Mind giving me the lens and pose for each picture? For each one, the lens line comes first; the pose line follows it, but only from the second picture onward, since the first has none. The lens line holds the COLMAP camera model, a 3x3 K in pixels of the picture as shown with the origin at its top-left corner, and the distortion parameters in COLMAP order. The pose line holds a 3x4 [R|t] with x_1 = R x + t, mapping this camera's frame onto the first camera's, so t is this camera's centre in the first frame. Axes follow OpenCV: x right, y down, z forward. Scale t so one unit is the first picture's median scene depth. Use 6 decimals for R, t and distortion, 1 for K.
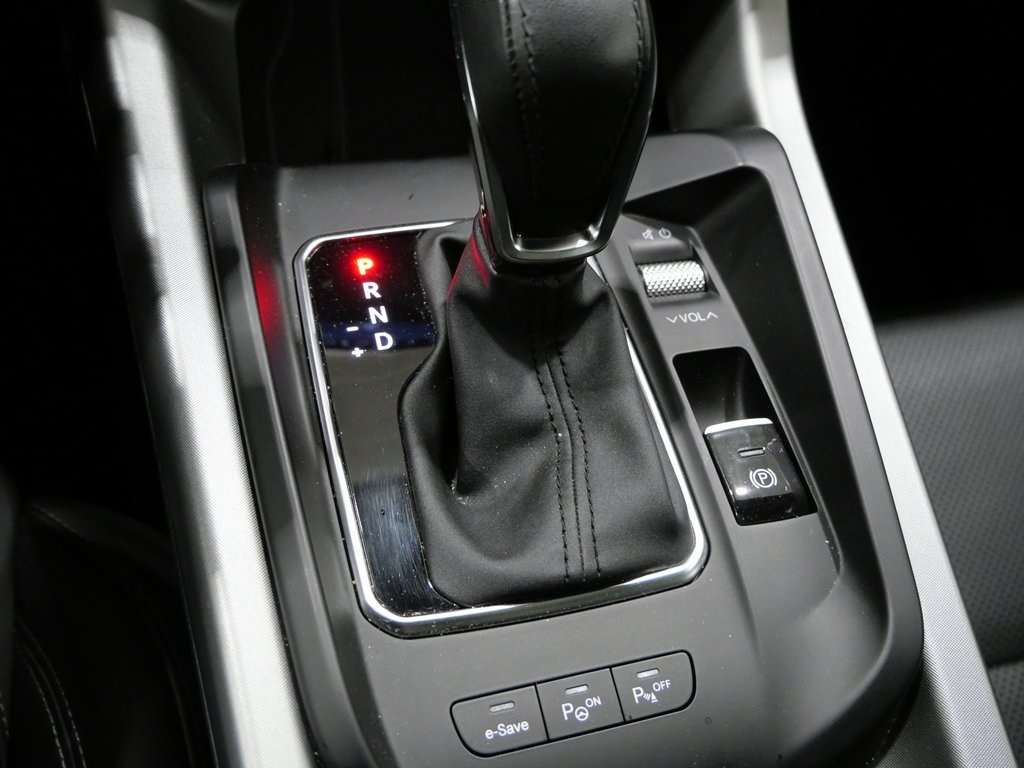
lens RADIAL K [[906.2, 0, 511.0], [0, 906.2, 384.2], [0, 0, 1]] dist [-0.016674, -0.004991]
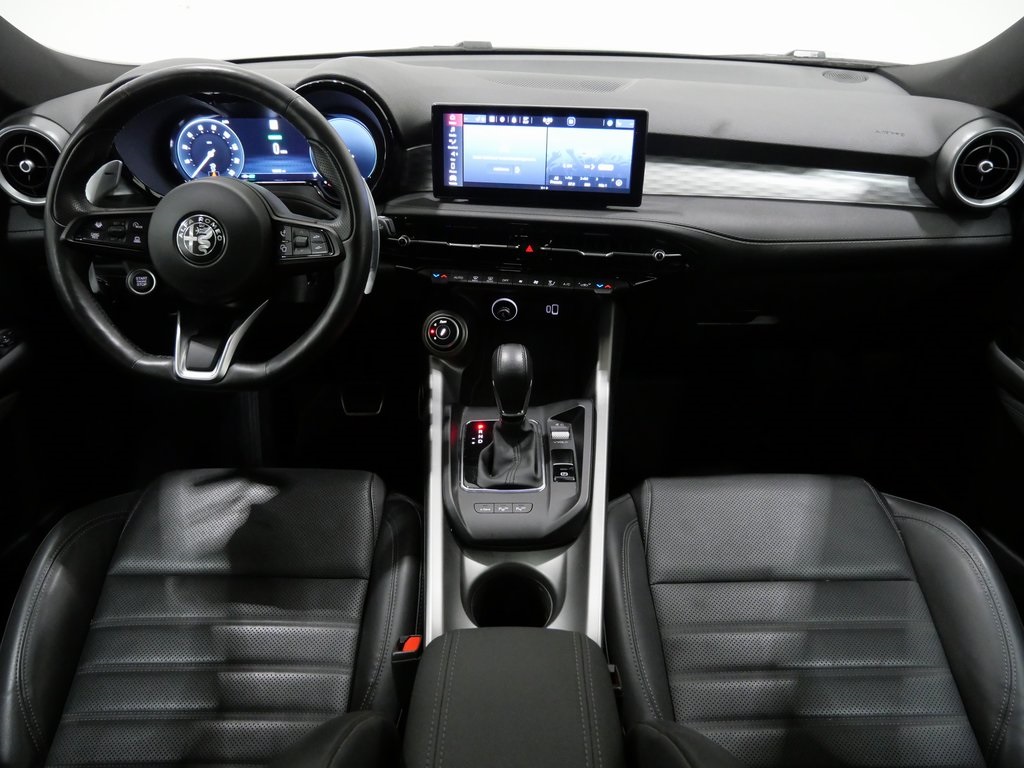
lens RADIAL K [[715.4, 0, 515.6], [0, 715.4, 385.5], [0, 0, 1]] dist [-0.051055, 0.010192]
pose [[0.958385, 0.005740, -0.285421, 0.948060], [-0.123448, 0.909820, -0.396217, 0.997594], [0.257408, 0.414963, 0.872667, -1.911203]]
